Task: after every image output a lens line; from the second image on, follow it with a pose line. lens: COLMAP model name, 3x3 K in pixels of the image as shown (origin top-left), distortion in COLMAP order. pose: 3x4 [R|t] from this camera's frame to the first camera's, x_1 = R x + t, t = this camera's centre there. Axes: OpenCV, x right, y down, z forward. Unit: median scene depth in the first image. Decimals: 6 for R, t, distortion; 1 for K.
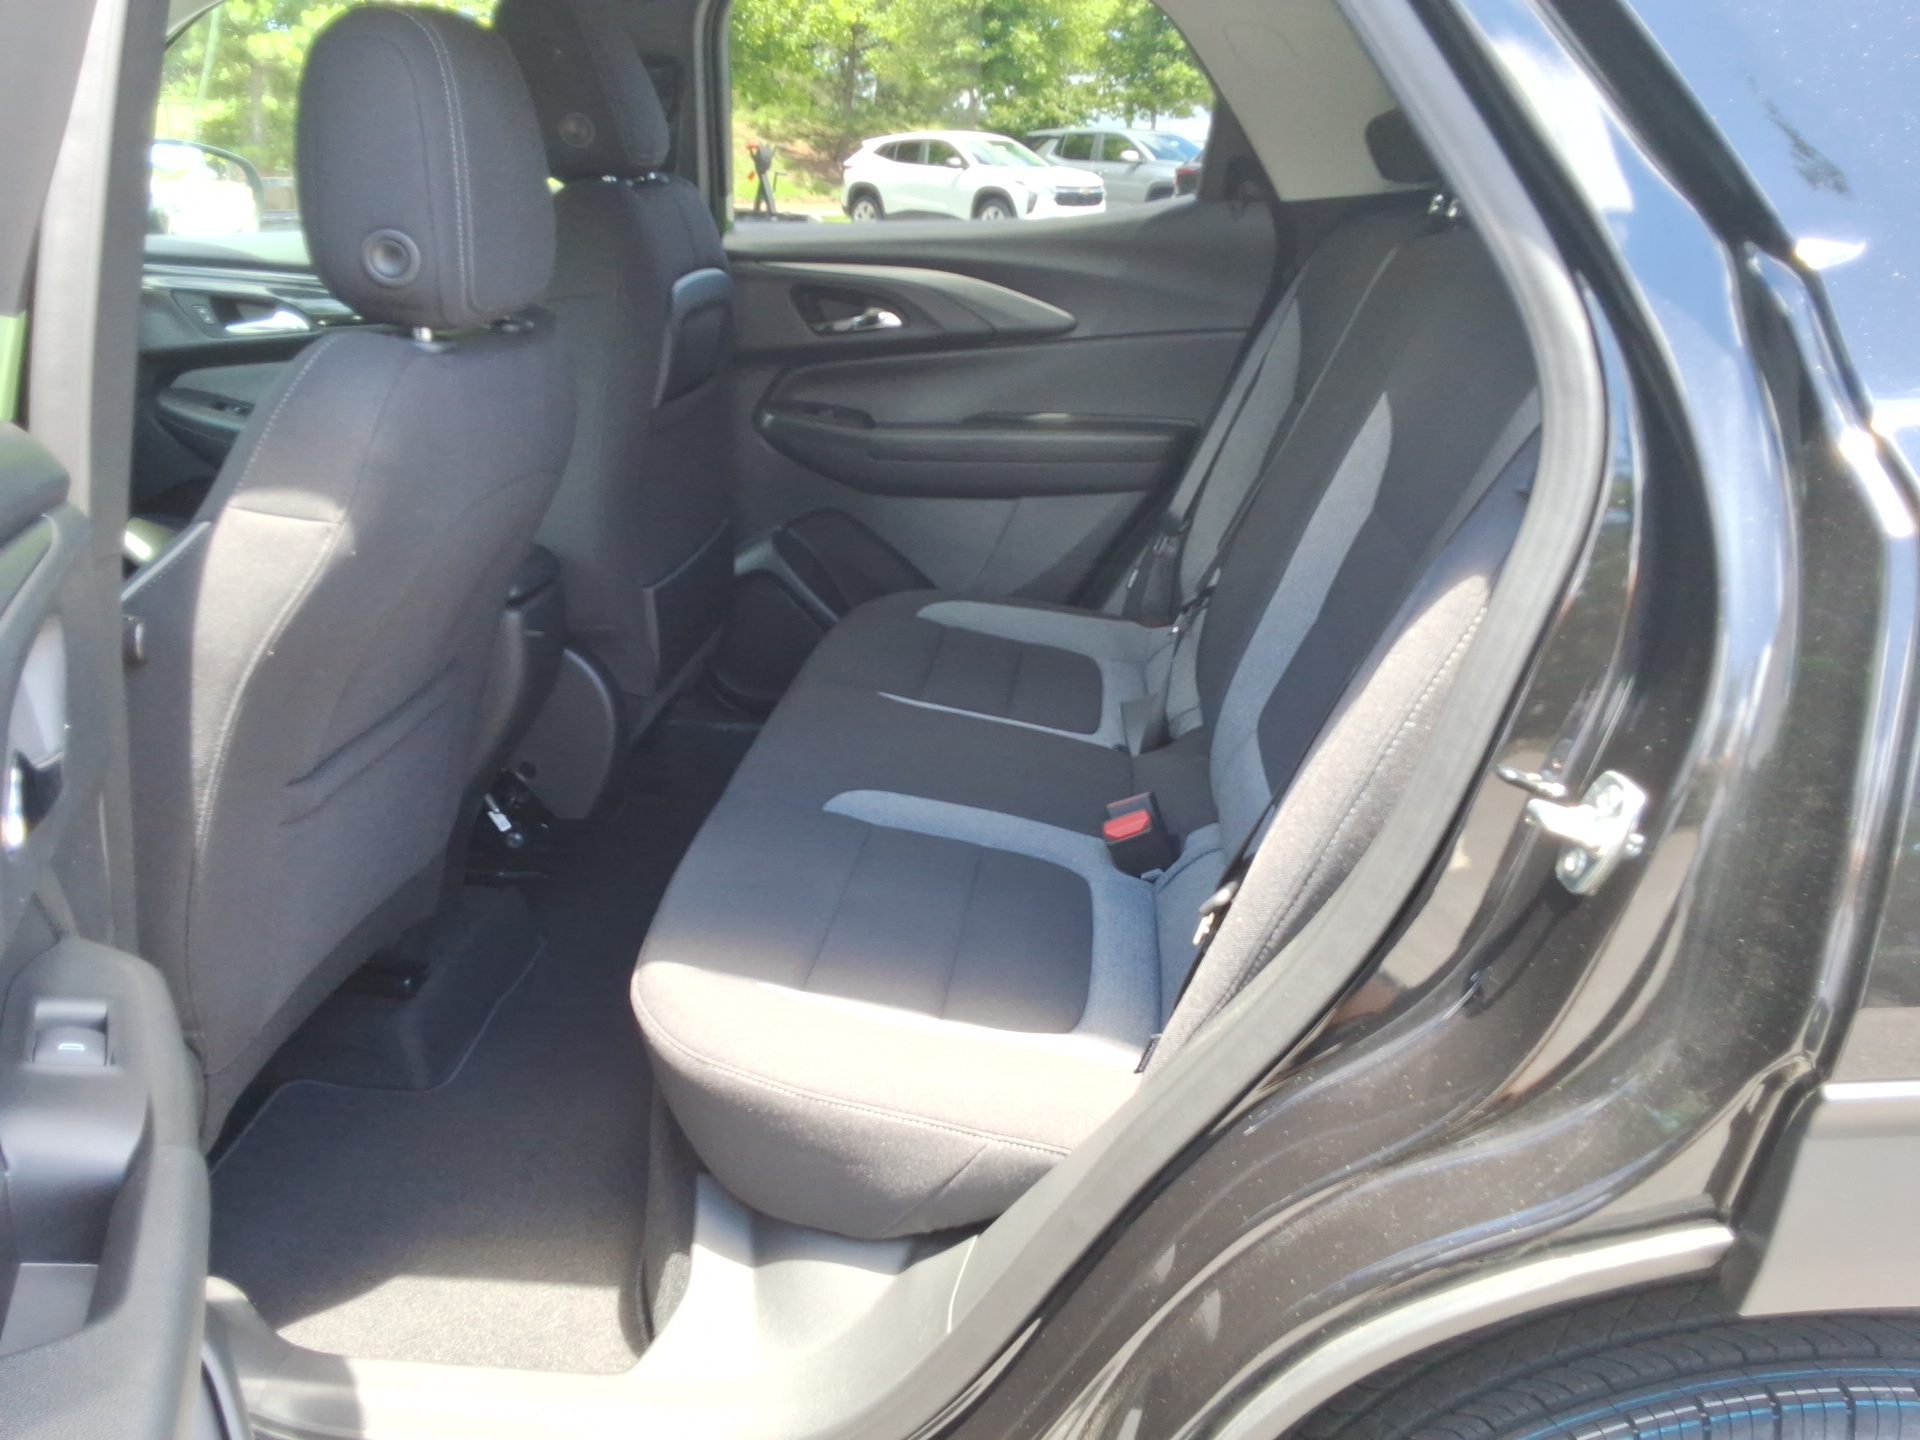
lens RADIAL K [[1541.9, 0, 1000.7], [0, 1541.9, 720.3], [0, 0, 1]] dist [0.080097, -0.127589]
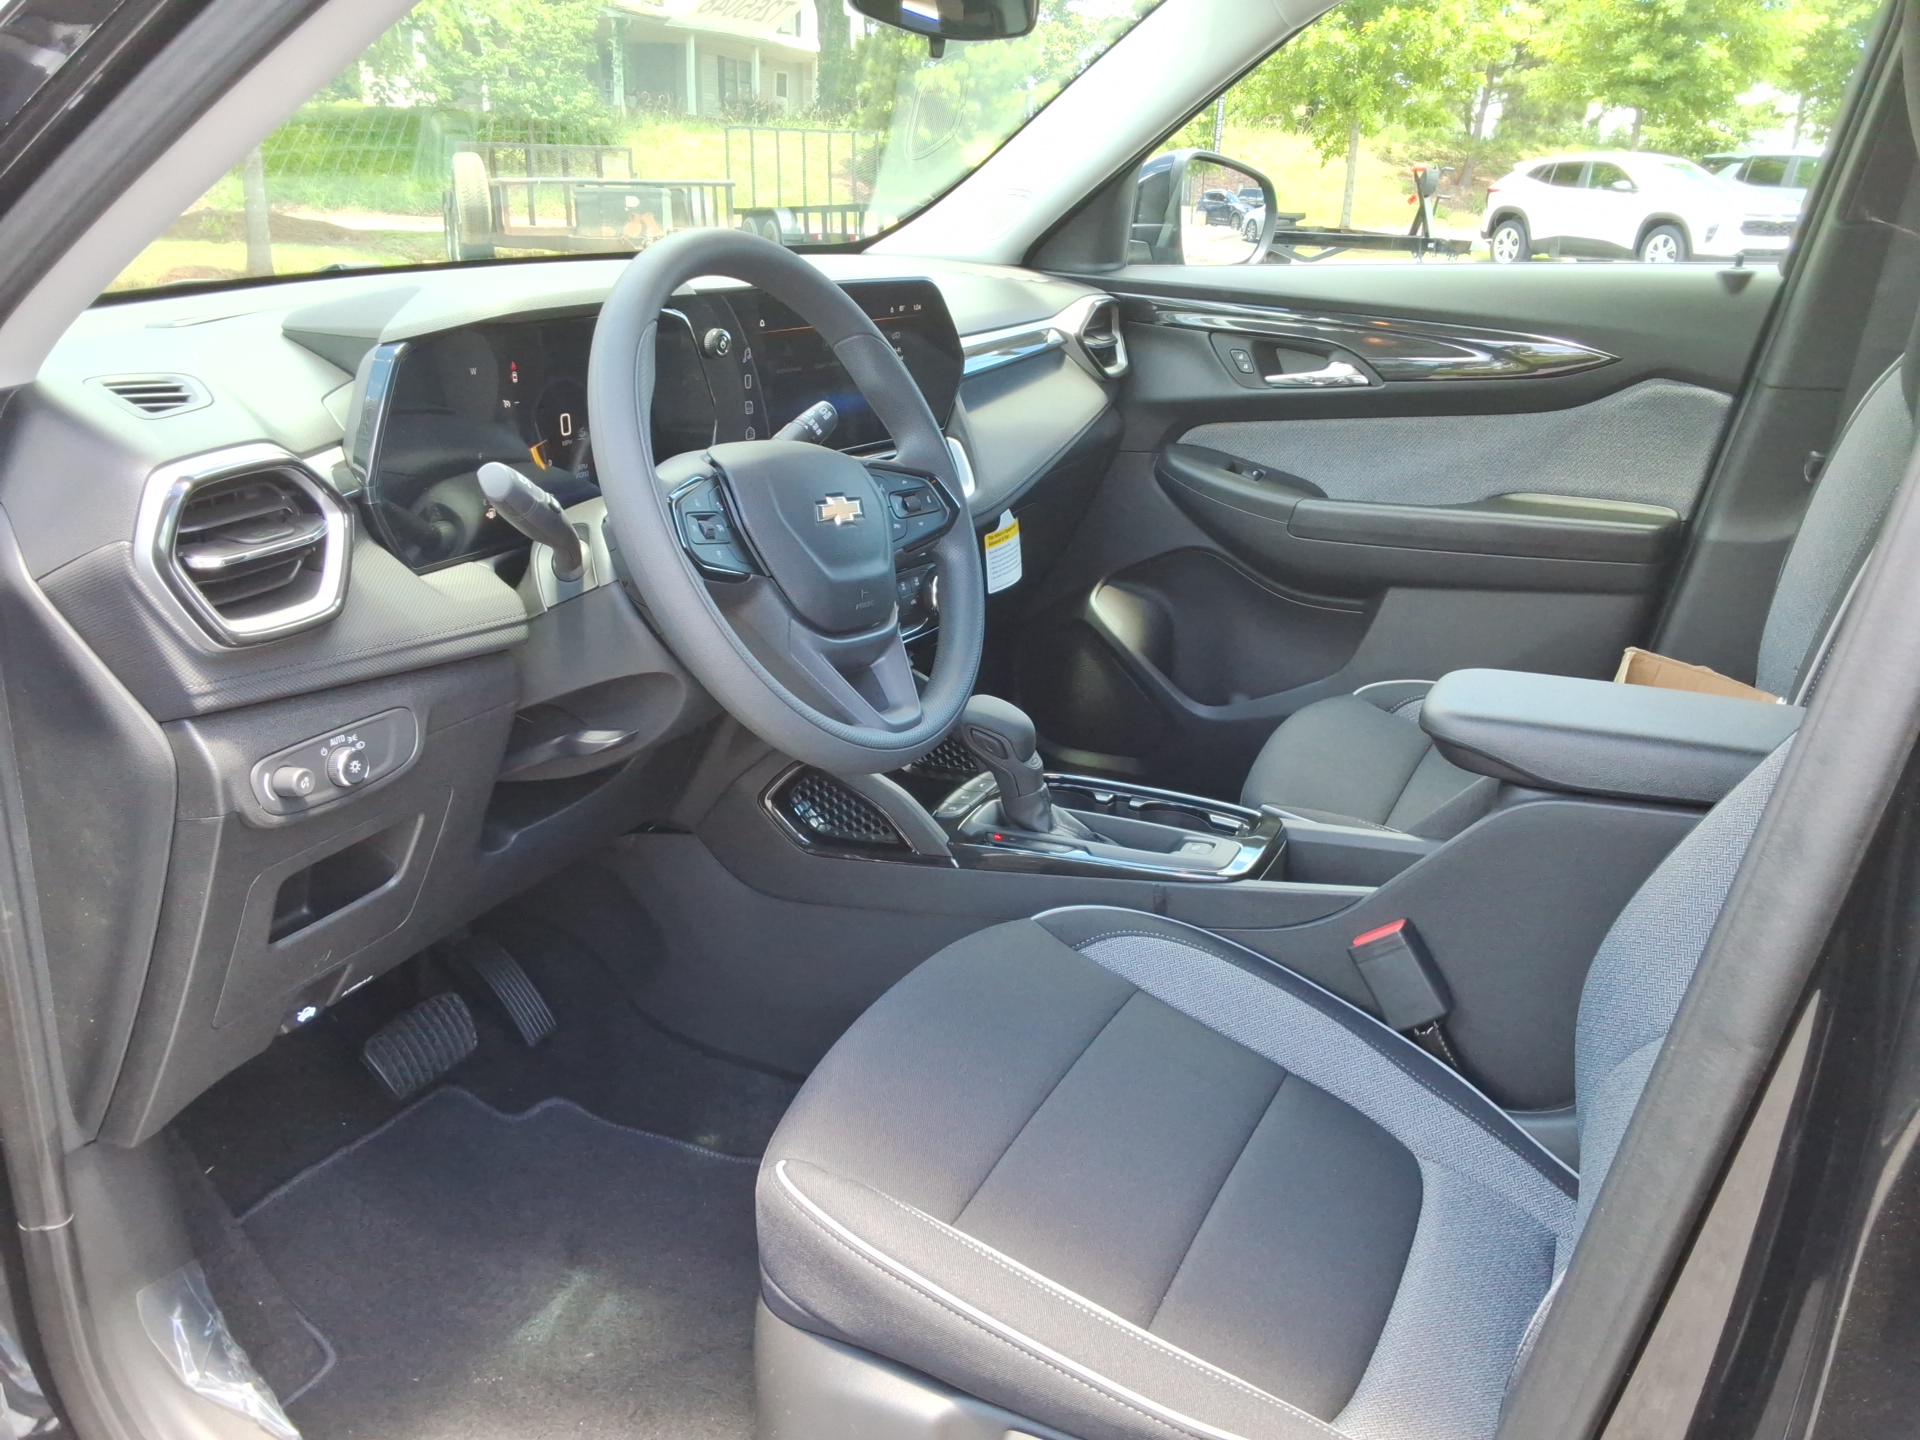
lens RADIAL K [[1541.9, 0, 988.7], [0, 1541.9, 703.7], [0, 0, 1]] dist [0.080097, -0.127589]
pose [[0.936033, 0.120509, -0.330634, -0.033140], [-0.128083, 0.991763, -0.001131, -0.005920], [0.327775, 0.043408, 0.943758, 0.018084]]
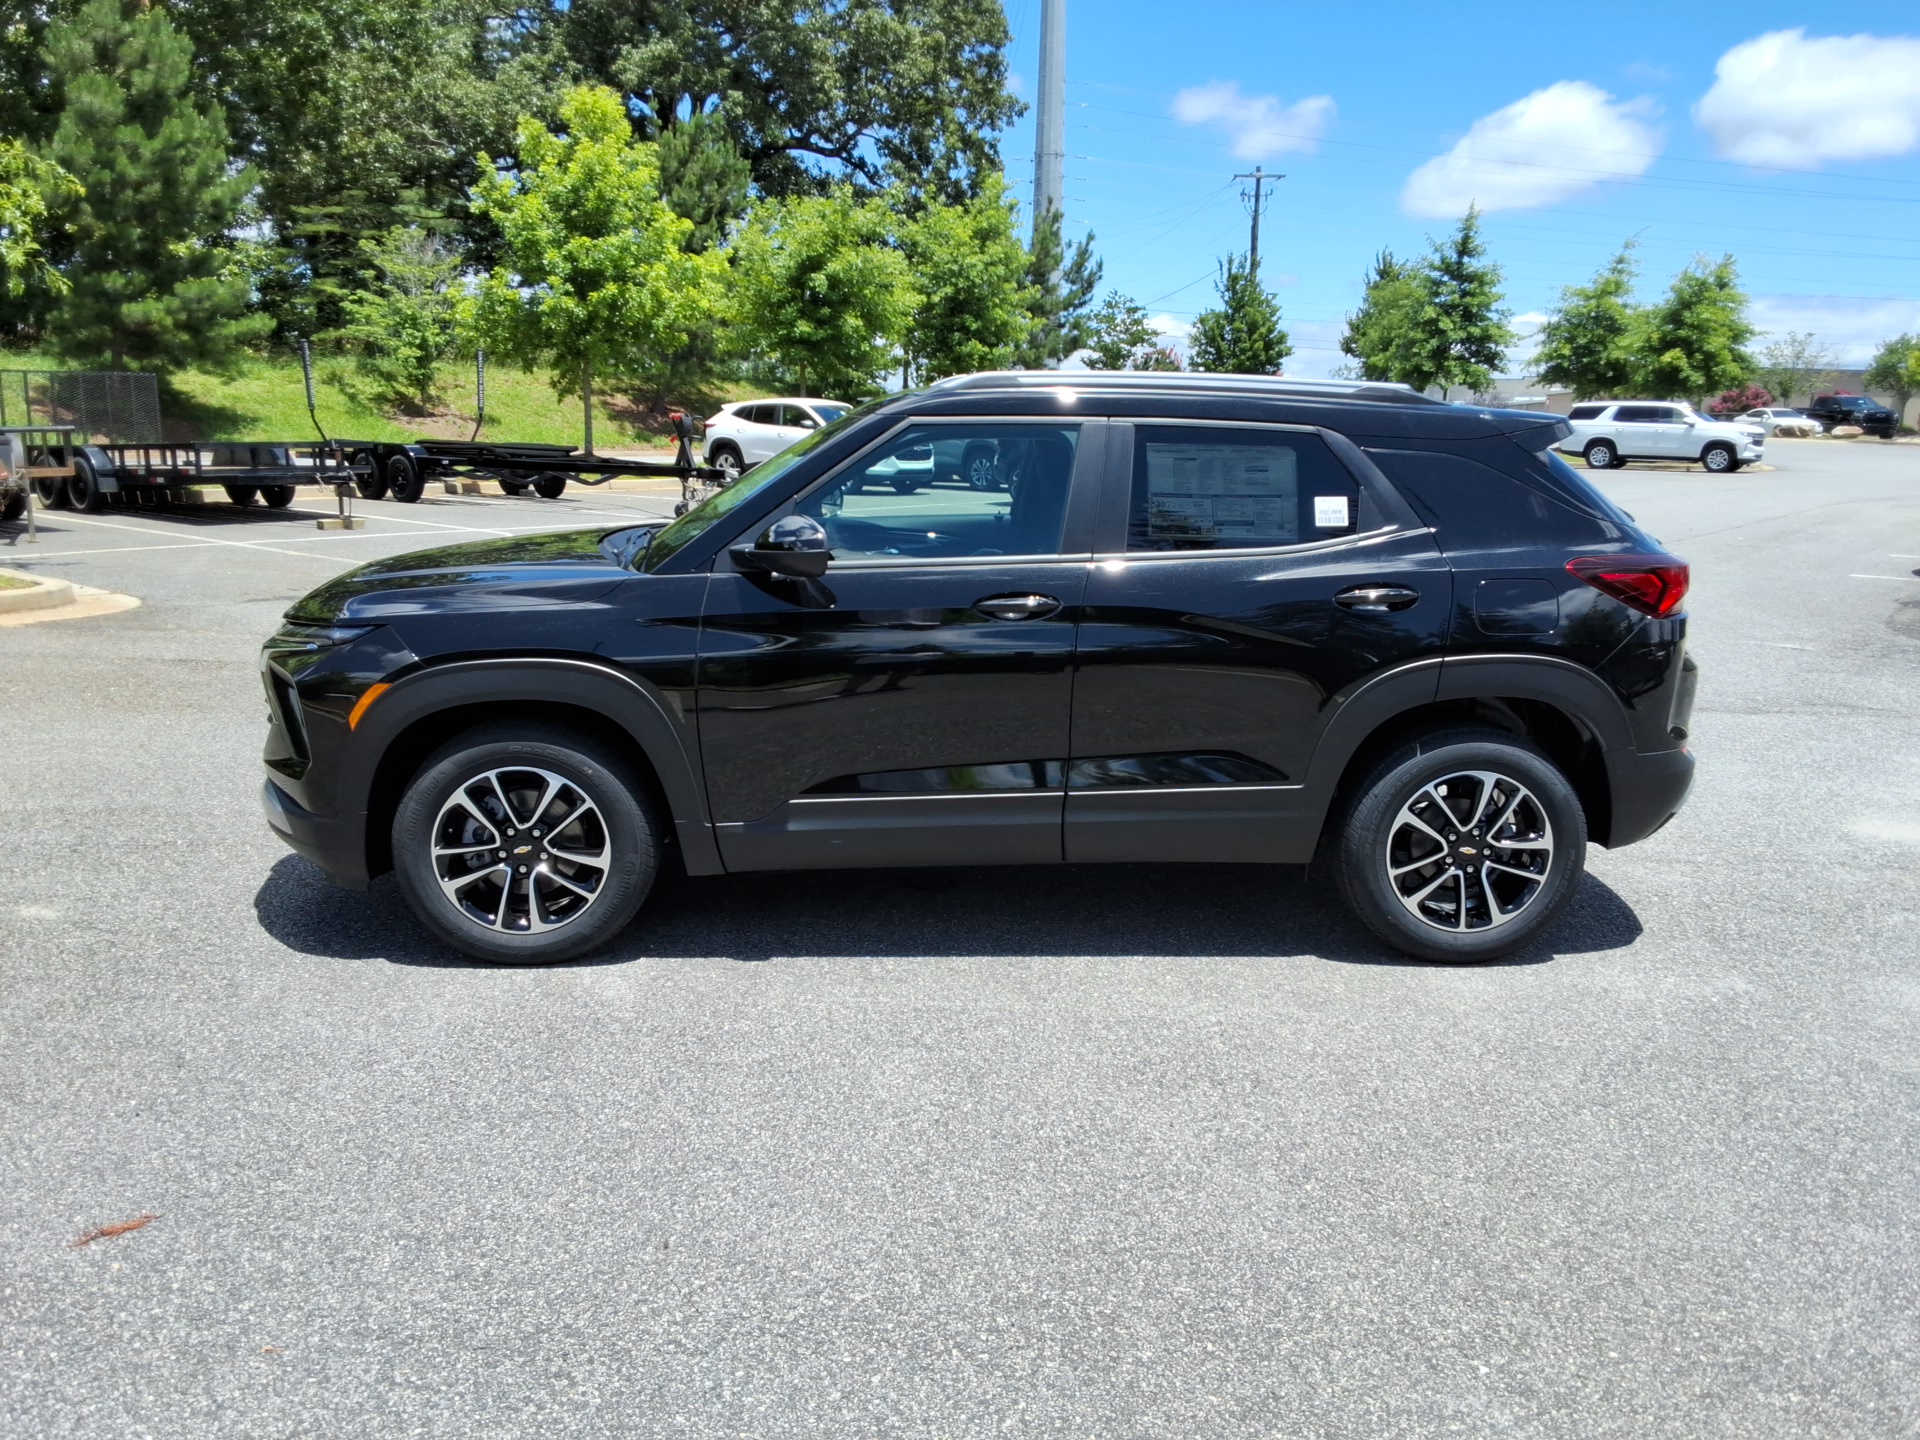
lens RADIAL K [[1541.9, 0, 970.0], [0, 1541.9, 721.3], [0, 0, 1]] dist [0.080097, -0.127589]
pose [[0.990309, -0.016919, 0.137846, -0.063747], [0.036490, 0.989377, -0.140718, 0.035188], [-0.134001, 0.144384, 0.980406, -0.132763]]
